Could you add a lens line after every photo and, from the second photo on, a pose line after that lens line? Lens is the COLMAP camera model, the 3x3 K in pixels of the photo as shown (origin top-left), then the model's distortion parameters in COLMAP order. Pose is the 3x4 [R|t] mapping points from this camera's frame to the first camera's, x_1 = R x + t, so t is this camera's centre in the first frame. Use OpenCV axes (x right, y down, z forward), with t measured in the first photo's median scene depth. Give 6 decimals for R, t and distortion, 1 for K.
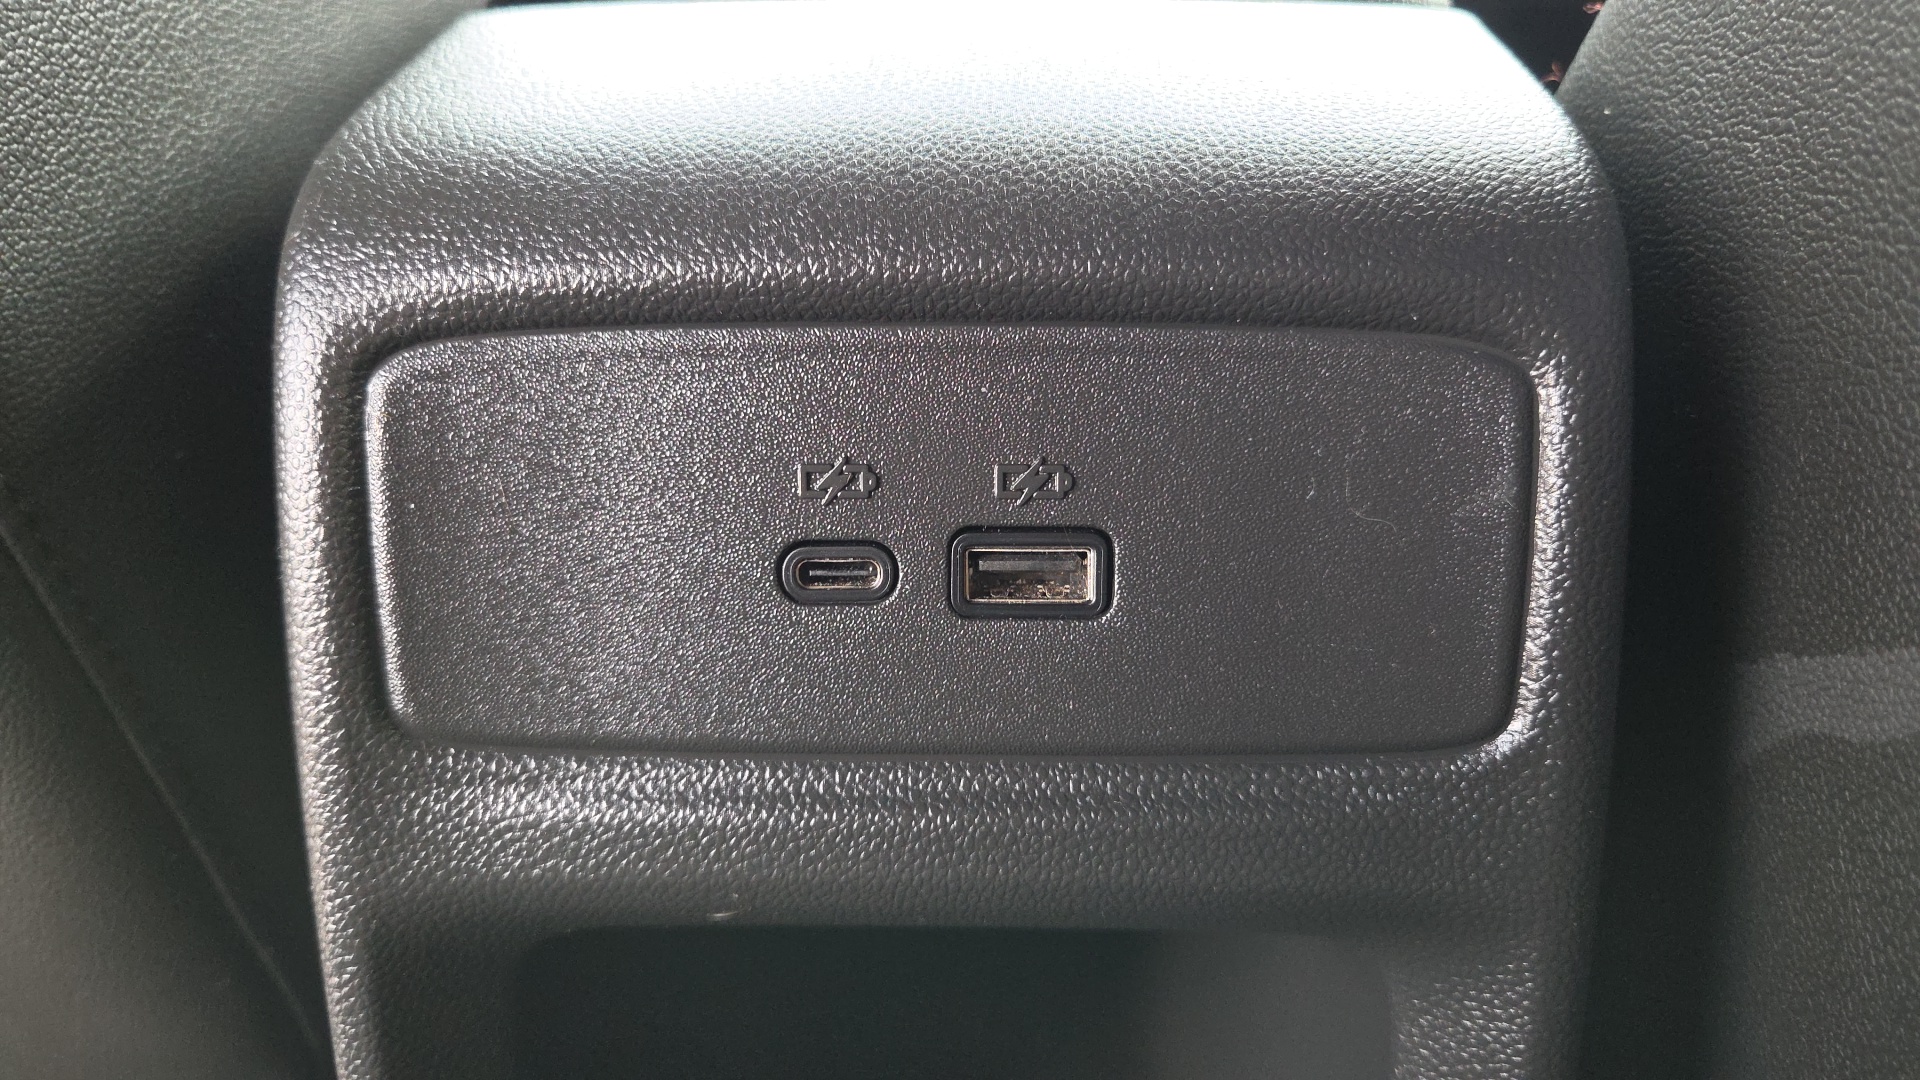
lens RADIAL K [[1322.3, 0, 953.9], [0, 1322.3, 535.1], [0, 0, 1]] dist [0.010154, -0.033989]
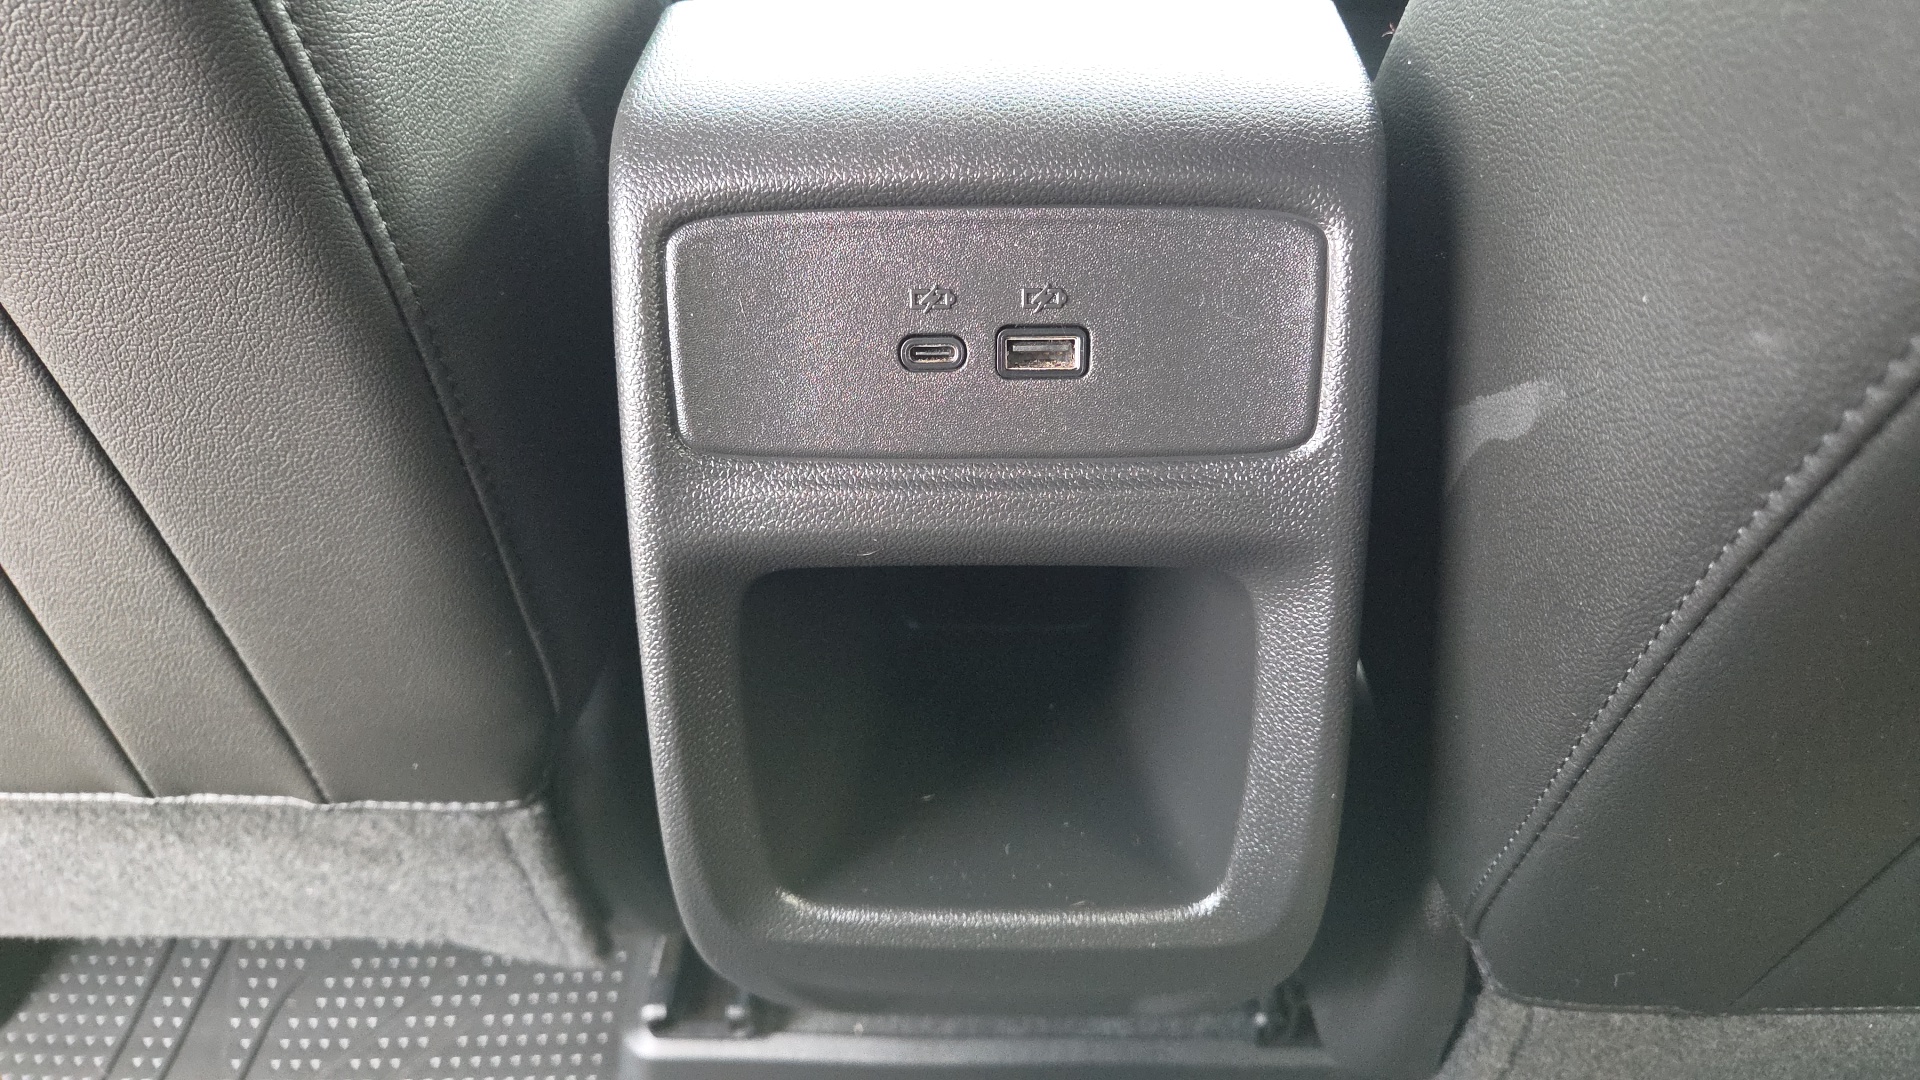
lens RADIAL K [[1322.3, 0, 964.8], [0, 1322.3, 555.6], [0, 0, 1]] dist [0.010154, -0.033989]
pose [[0.999960, -0.008923, 0.000282, -0.048456], [0.008836, 0.993726, 0.111495, 0.102007], [-0.001275, -0.111488, 0.993765, -0.777085]]
